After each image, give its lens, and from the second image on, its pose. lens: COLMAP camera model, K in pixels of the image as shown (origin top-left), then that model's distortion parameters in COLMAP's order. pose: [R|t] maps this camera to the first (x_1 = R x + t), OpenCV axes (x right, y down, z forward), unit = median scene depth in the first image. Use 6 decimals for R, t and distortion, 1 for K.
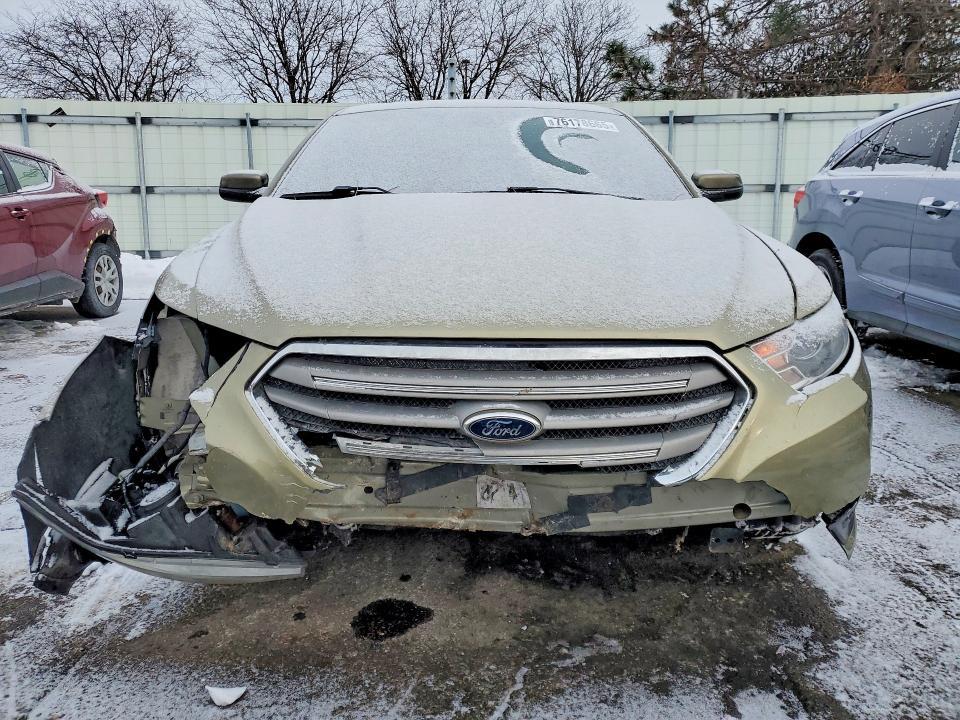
lens RADIAL K [[739.5, 0, 482.2], [0, 739.5, 361.2], [0, 0, 1]] dist [0.033179, -0.000862]
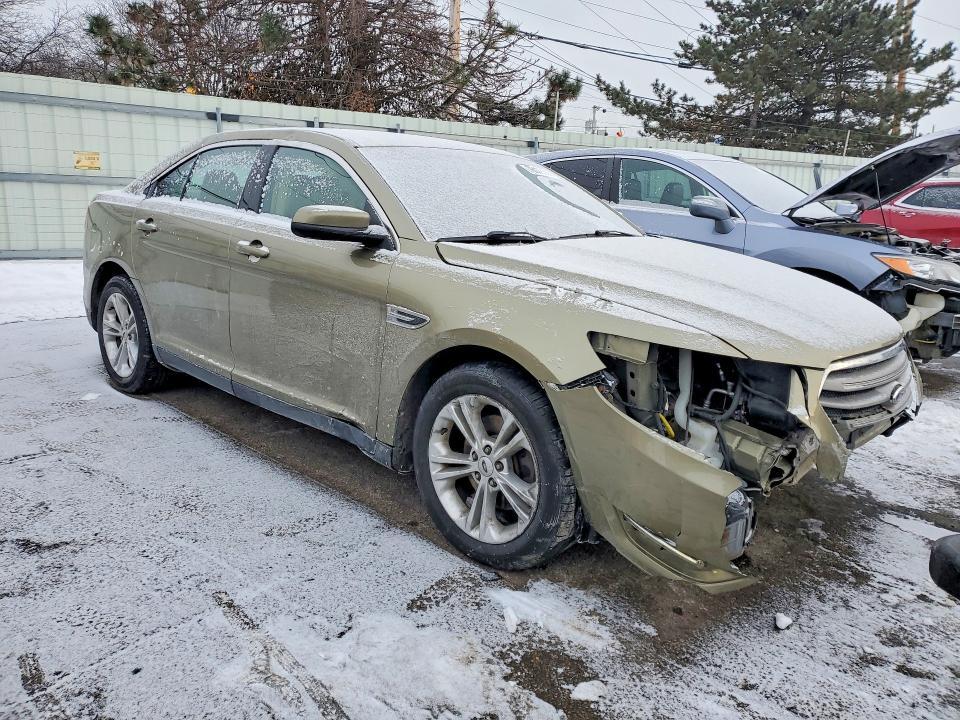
lens RADIAL K [[739.5, 0, 479.0], [0, 739.5, 358.6], [0, 0, 1]] dist [0.033179, -0.000862]
pose [[0.683276, -0.131695, 0.718186, -1.396612], [0.116902, 0.990642, 0.070436, -0.172382], [-0.720741, 0.035830, 0.692278, 0.352103]]
